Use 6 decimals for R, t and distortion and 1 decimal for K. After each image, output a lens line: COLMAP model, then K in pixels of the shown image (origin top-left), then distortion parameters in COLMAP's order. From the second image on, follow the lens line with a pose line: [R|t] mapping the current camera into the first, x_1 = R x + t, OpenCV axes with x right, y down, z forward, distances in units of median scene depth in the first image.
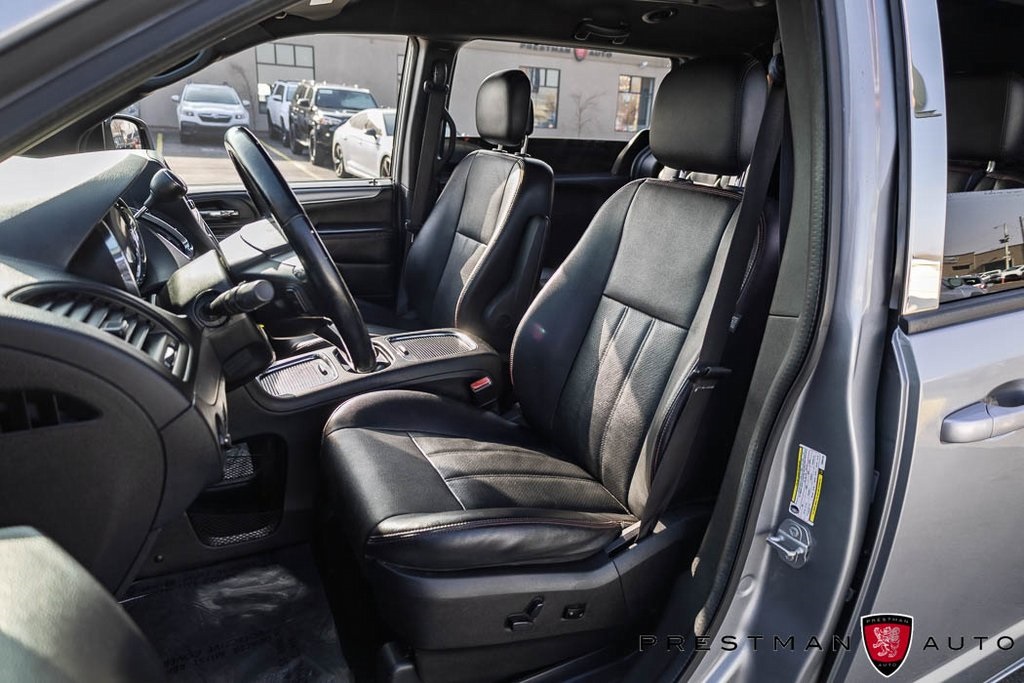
lens RADIAL K [[662.5, 0, 510.6], [0, 662.5, 342.8], [0, 0, 1]] dist [-0.004538, 0.006183]
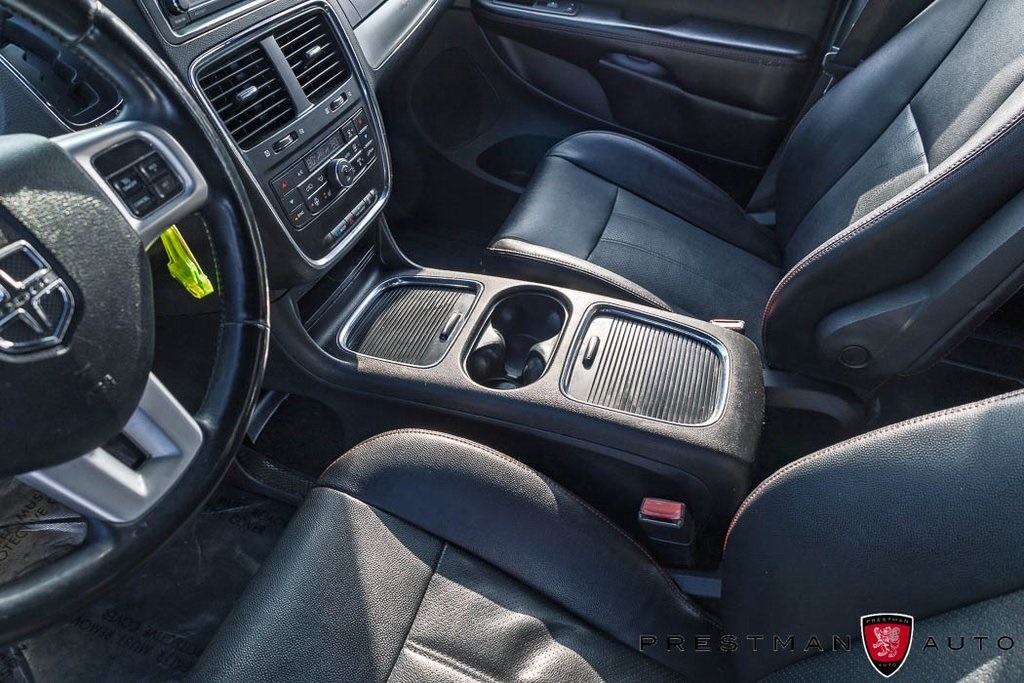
lens RADIAL K [[662.5, 0, 527.8], [0, 662.5, 331.5], [0, 0, 1]] dist [-0.004538, 0.006183]
pose [[0.713516, 0.479038, -0.511290, 0.049313], [-0.258023, 0.858118, 0.443911, -0.174787], [0.651398, -0.184813, 0.735884, 0.446152]]
